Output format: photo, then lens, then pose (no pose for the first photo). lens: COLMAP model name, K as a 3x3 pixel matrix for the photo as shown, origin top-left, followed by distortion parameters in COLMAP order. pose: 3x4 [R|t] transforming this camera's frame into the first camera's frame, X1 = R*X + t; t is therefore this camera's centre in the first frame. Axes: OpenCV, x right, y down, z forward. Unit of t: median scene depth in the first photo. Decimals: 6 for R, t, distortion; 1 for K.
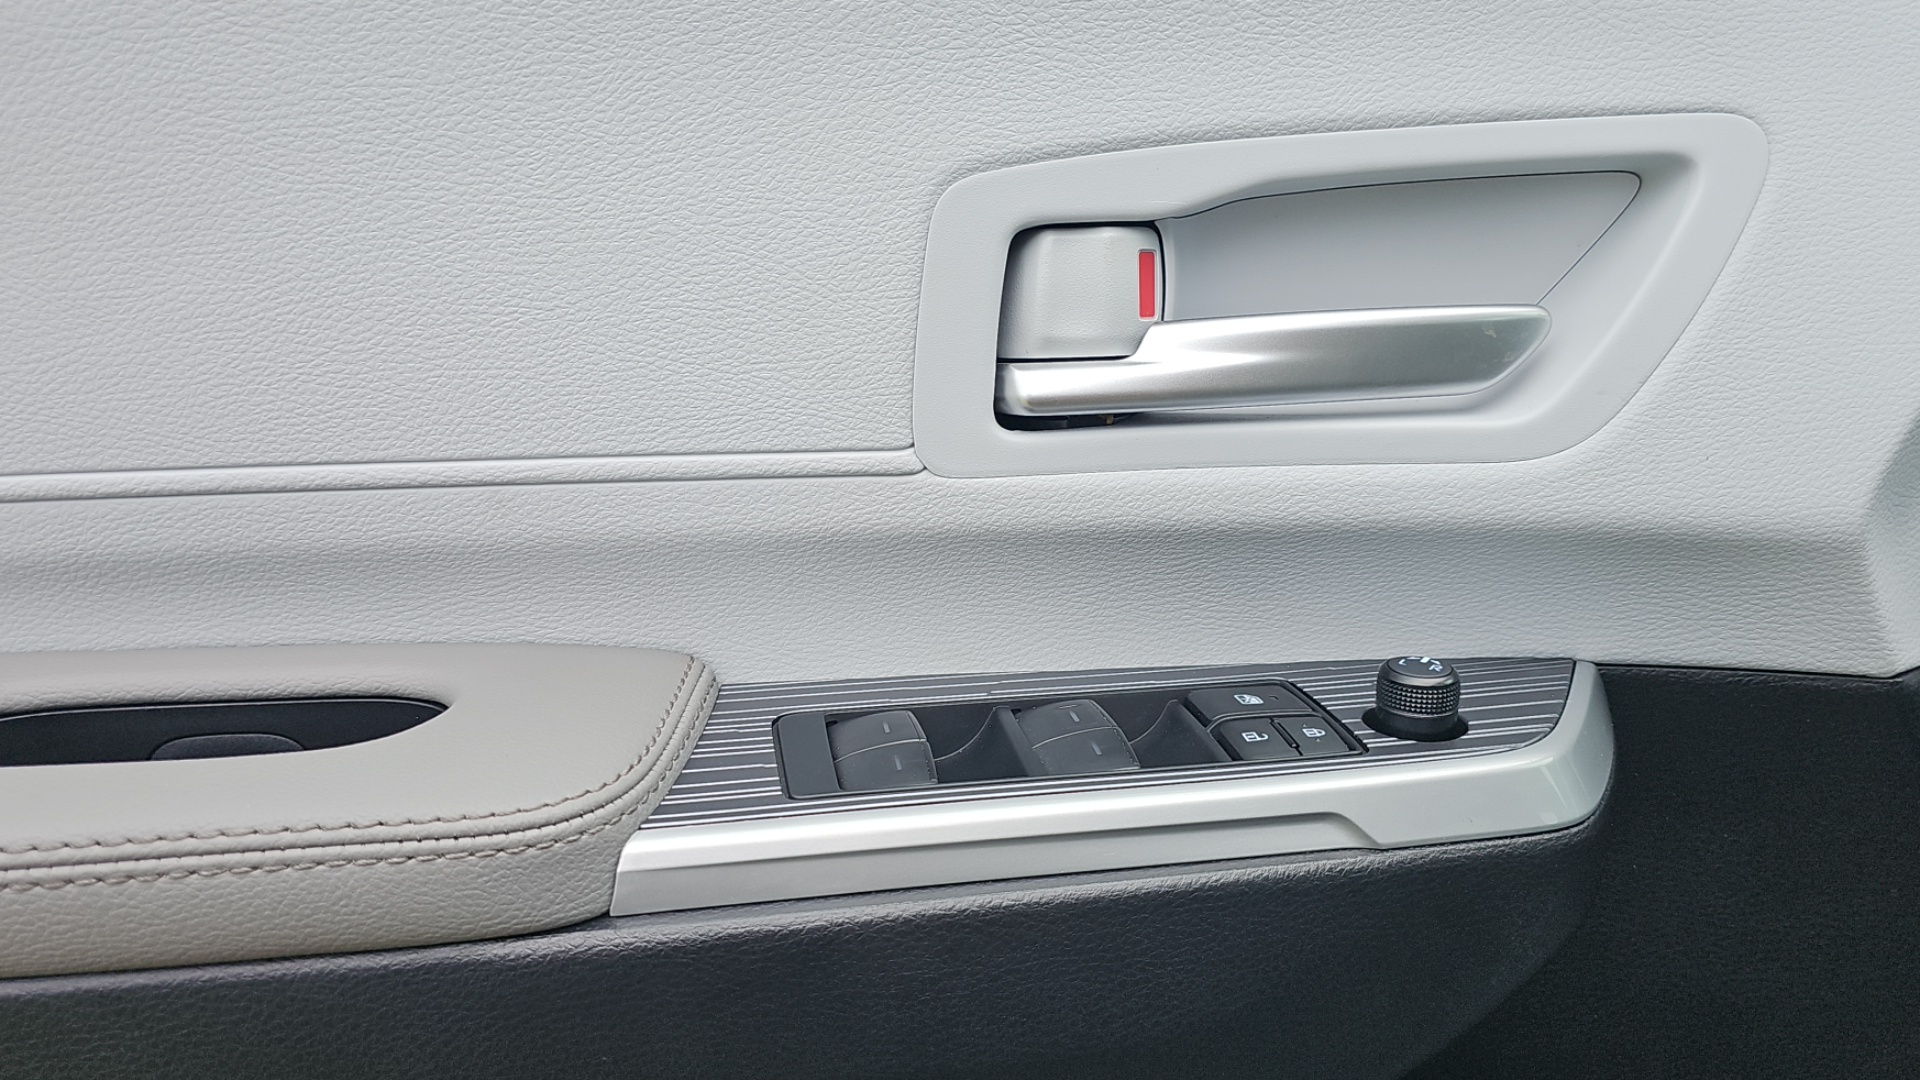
lens RADIAL K [[1449.9, 0, 918.0], [0, 1449.9, 541.1], [0, 0, 1]] dist [-0.003926, -0.003622]
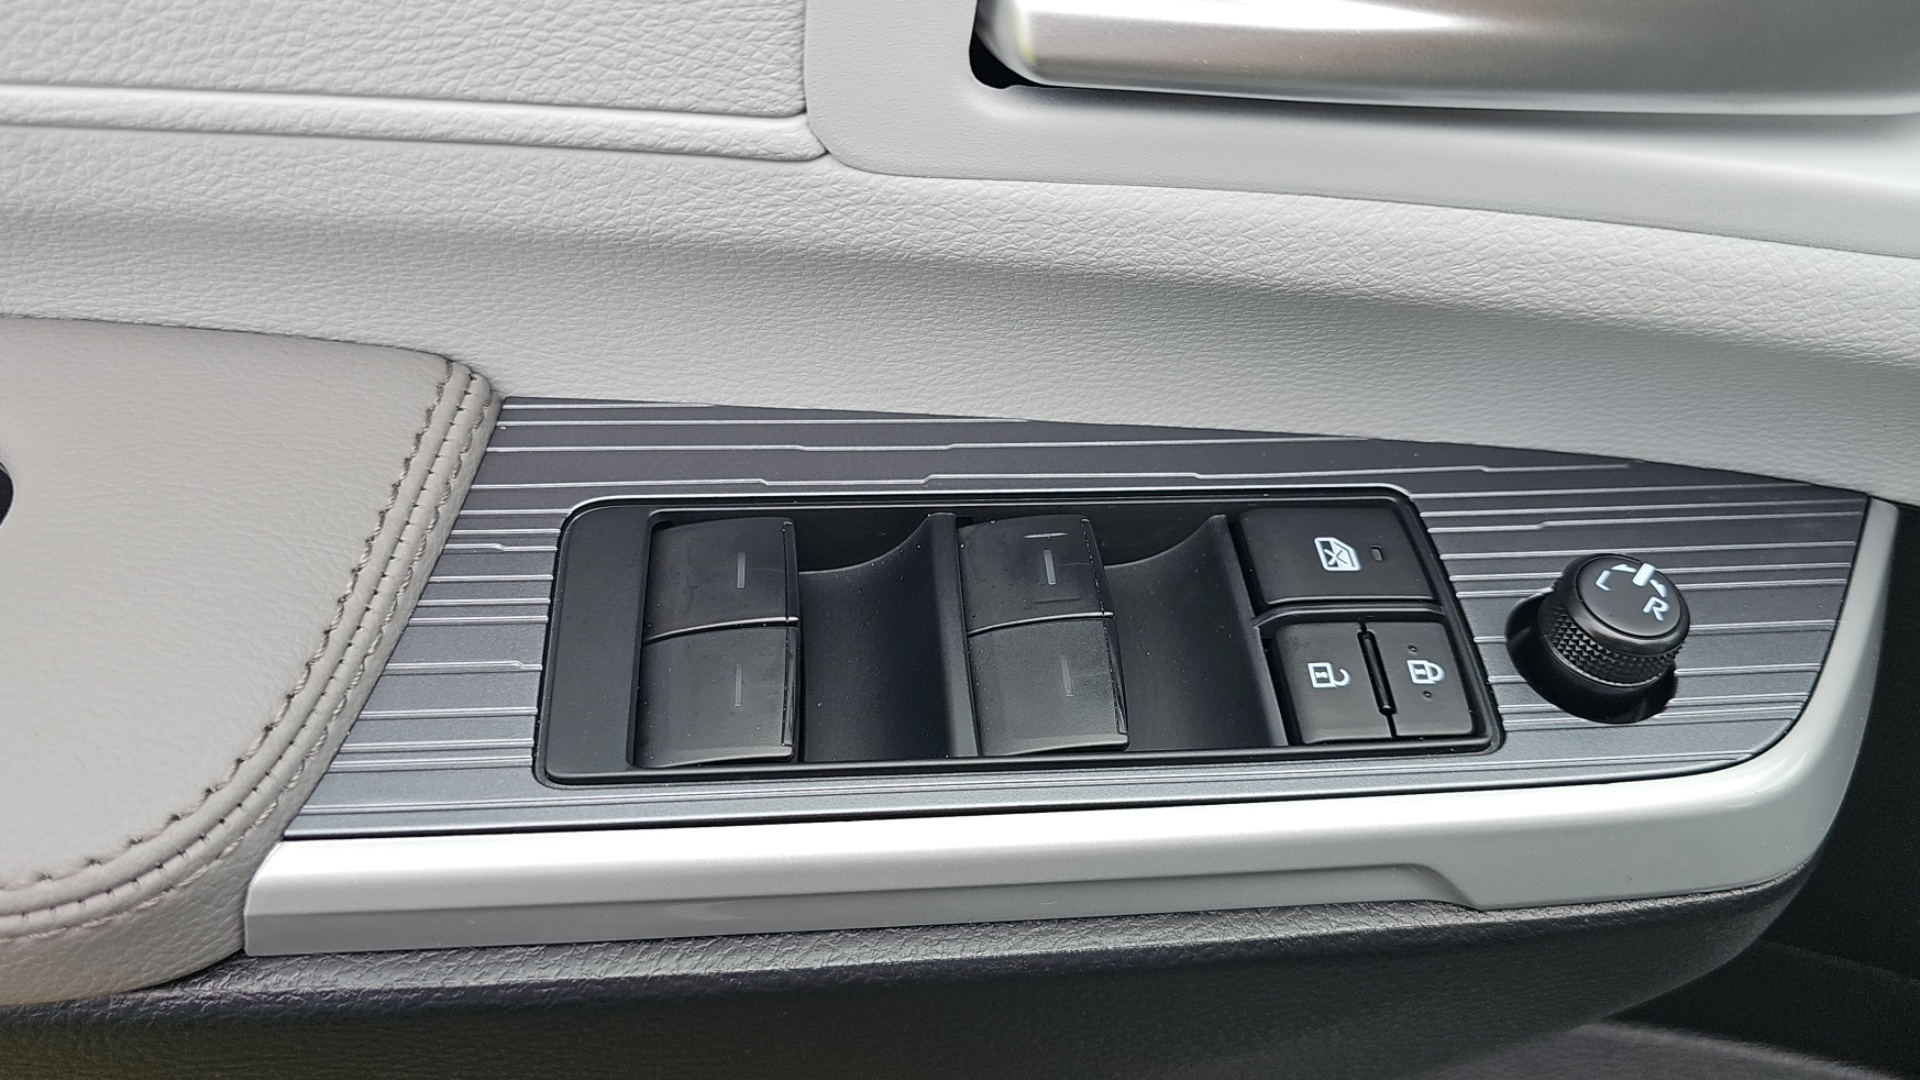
lens RADIAL K [[1500.0, 0, 960.0], [0, 1500.0, 540.0], [0, 0, 1]] dist [-0.042213, -0.003045]
pose [[0.994214, 0.106931, 0.010212, 0.062835], [-0.094971, 0.830612, 0.548693, -0.238508], [0.050190, -0.546488, 0.835961, 0.479806]]
